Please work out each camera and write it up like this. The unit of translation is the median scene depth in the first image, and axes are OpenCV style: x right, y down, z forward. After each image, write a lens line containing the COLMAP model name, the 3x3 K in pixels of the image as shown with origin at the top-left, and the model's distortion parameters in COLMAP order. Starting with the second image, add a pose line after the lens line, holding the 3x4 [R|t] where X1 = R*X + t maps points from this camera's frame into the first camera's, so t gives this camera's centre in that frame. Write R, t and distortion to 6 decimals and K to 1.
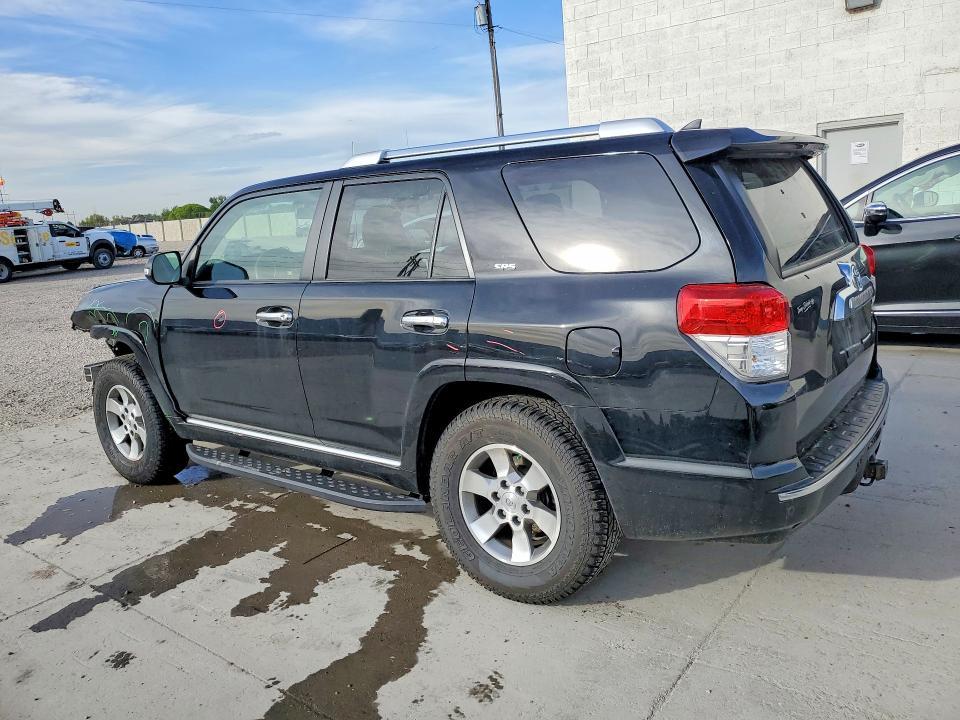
lens RADIAL K [[749.9, 0, 509.1], [0, 749.9, 368.5], [0, 0, 1]] dist [0.022273, -0.003761]
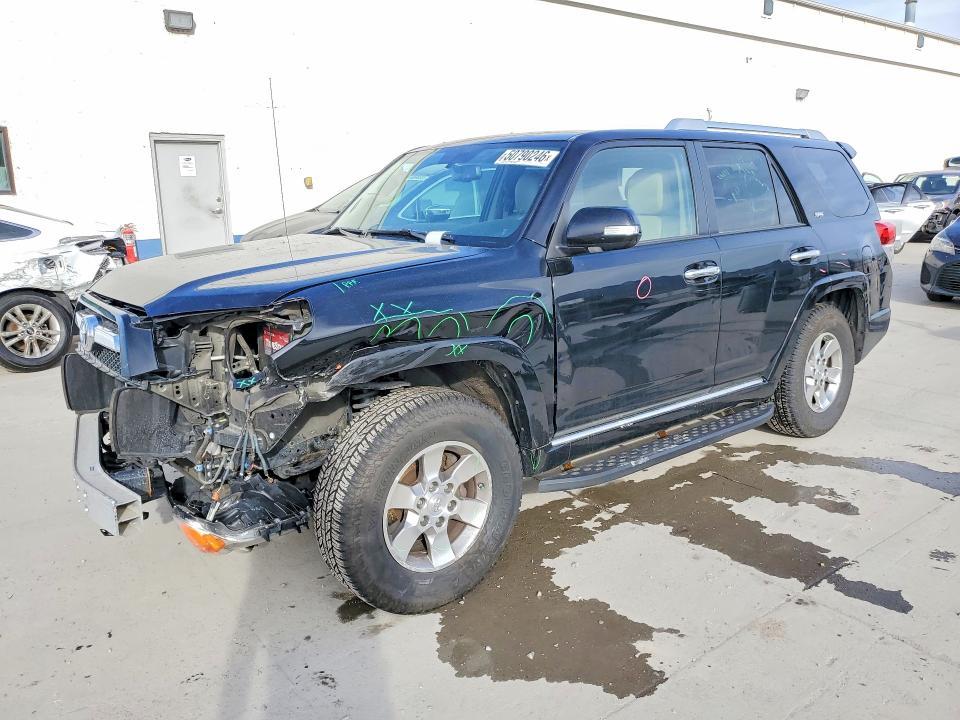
lens RADIAL K [[749.9, 0, 480.6], [0, 749.9, 361.0], [0, 0, 1]] dist [0.022273, -0.003761]
pose [[0.235247, -0.148546, 0.960517, -1.250498], [0.204142, 0.973759, 0.100596, -0.105497], [-0.950255, 0.172417, 0.259399, 0.961713]]
